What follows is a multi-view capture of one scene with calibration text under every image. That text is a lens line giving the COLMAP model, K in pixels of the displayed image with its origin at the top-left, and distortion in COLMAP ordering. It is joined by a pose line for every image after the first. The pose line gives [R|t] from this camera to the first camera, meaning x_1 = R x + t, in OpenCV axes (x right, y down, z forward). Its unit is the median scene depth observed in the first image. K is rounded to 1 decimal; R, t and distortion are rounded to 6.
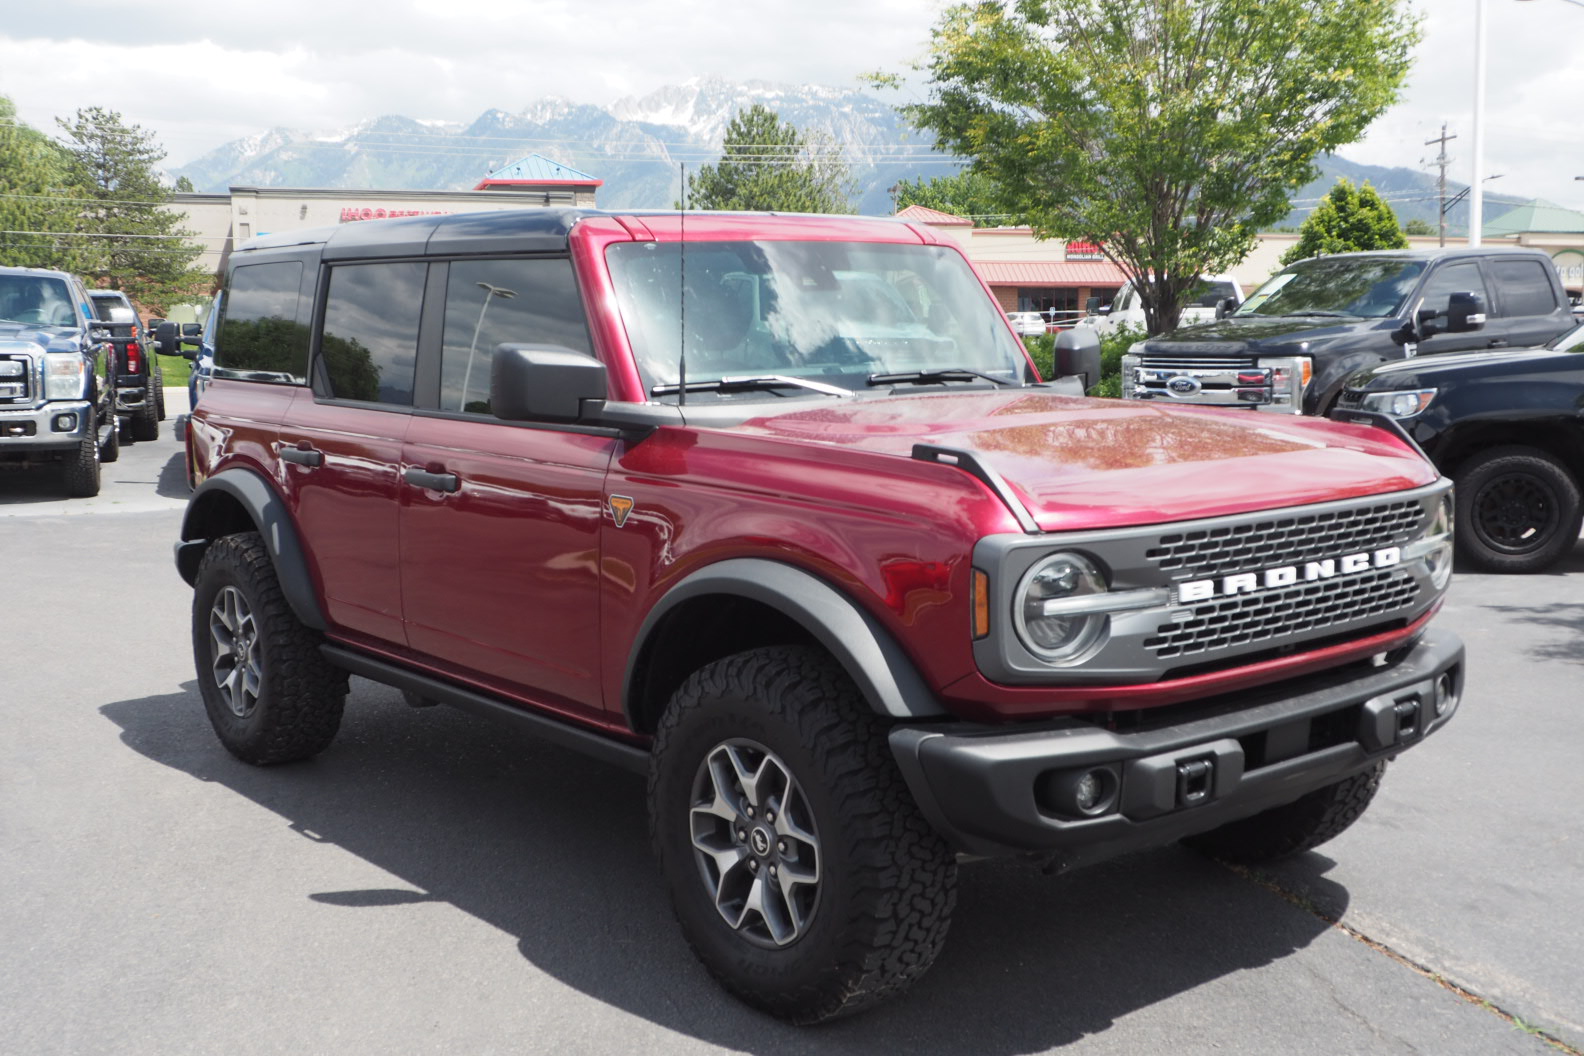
lens RADIAL K [[1746.3, 0, 792.0], [0, 1746.3, 528.0], [0, 0, 1]] dist [-0.012122, -0.001183]
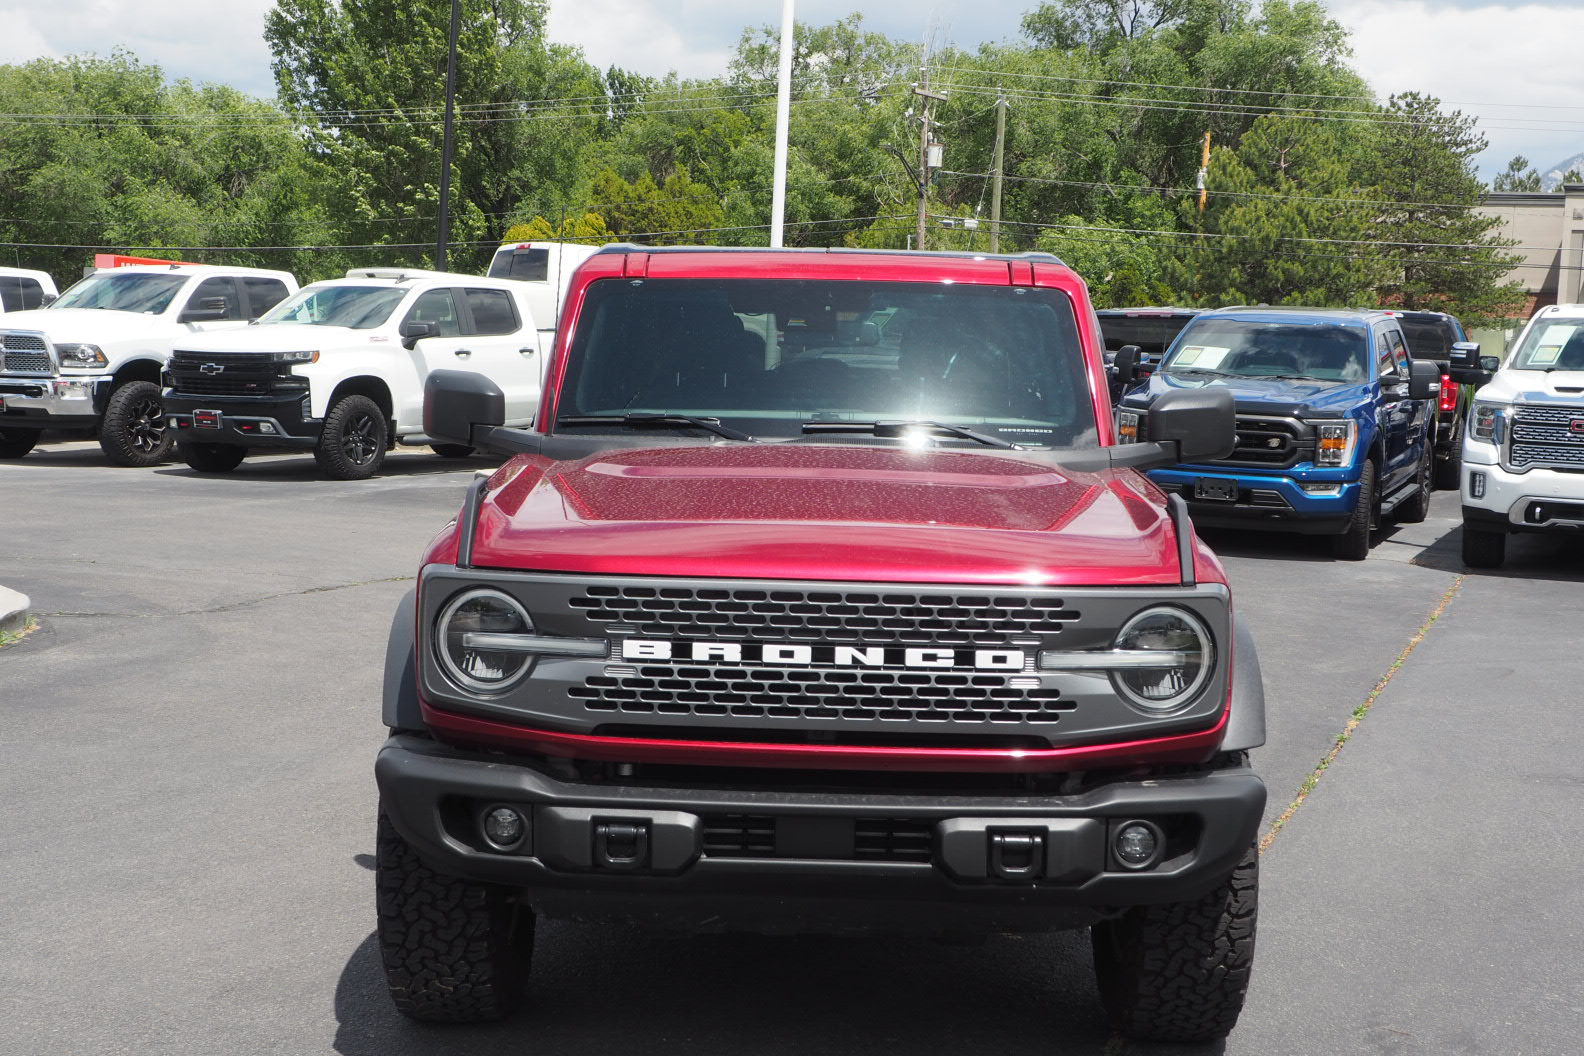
lens RADIAL K [[2205.3, 0, 792.0], [0, 2205.3, 528.0], [0, 0, 1]] dist [-0.002517, 0.056300]
pose [[0.755549, 0.090689, -0.648785, 0.975294], [-0.114561, 0.993401, 0.005447, -0.042436], [0.644997, 0.070210, 0.760953, 0.104429]]
